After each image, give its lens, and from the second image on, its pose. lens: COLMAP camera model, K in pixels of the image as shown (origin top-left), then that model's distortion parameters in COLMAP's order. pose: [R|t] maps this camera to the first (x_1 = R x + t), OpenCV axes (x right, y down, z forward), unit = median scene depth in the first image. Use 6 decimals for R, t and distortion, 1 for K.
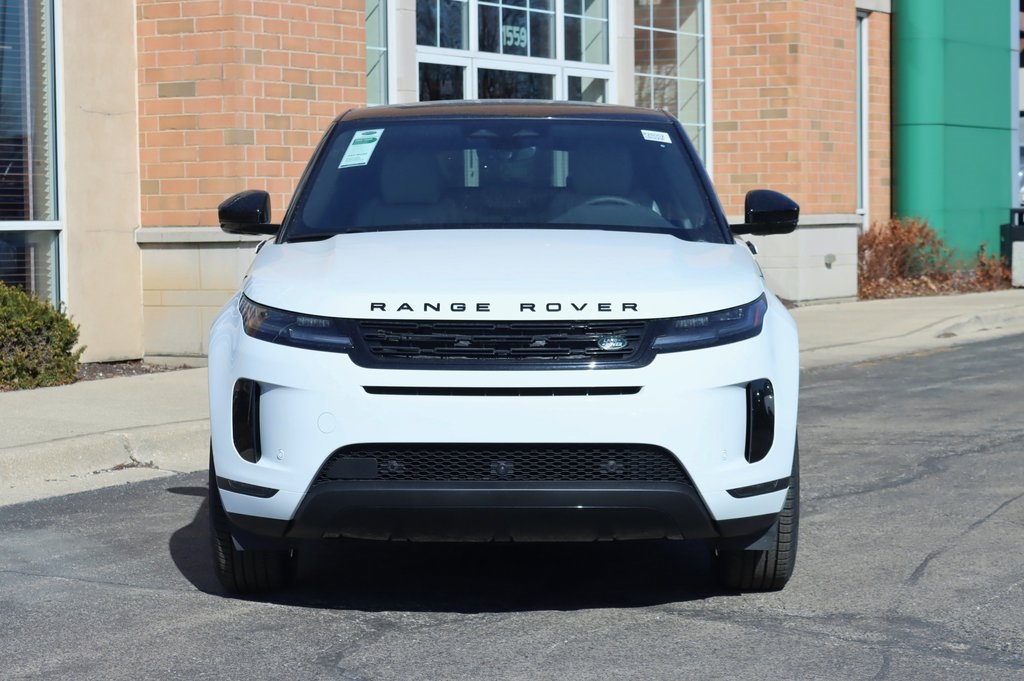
lens RADIAL K [[2619.2, 0, 512.0], [0, 2619.2, 340.5], [0, 0, 1]] dist [0.049175, -0.475427]
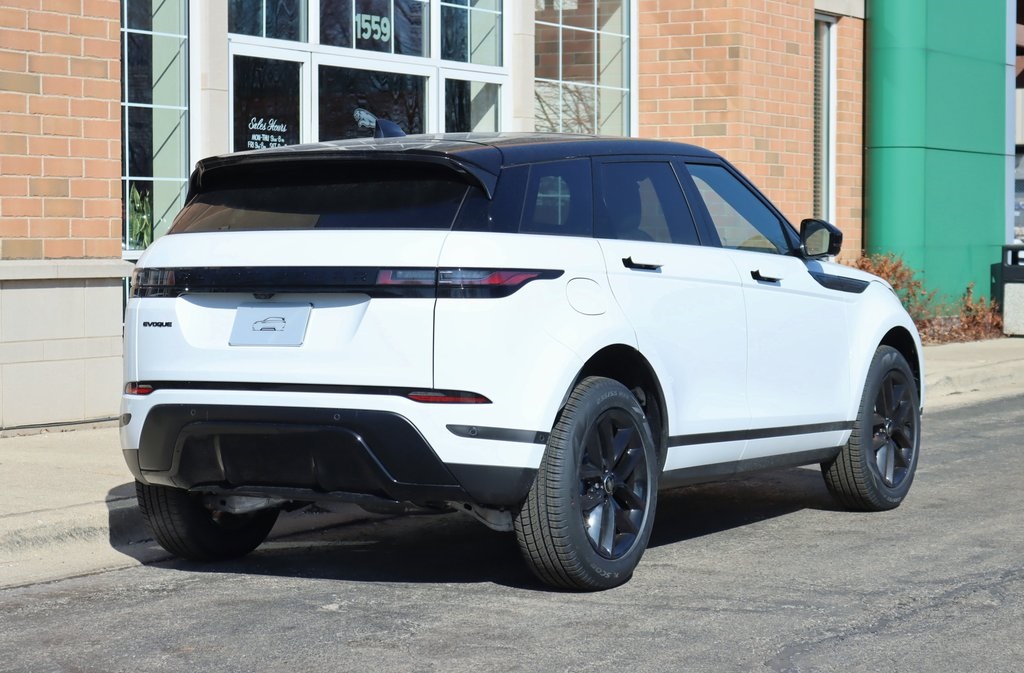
lens RADIAL K [[2464.9, 0, 512.0], [0, 2464.9, 336.5], [0, 0, 1]] dist [0.027192, 0.072852]
pose [[0.999667, 0.012863, -0.022363, 0.055275], [-0.013067, 0.999874, -0.009015, -0.012667], [0.022245, 0.009305, 0.999709, 0.212240]]
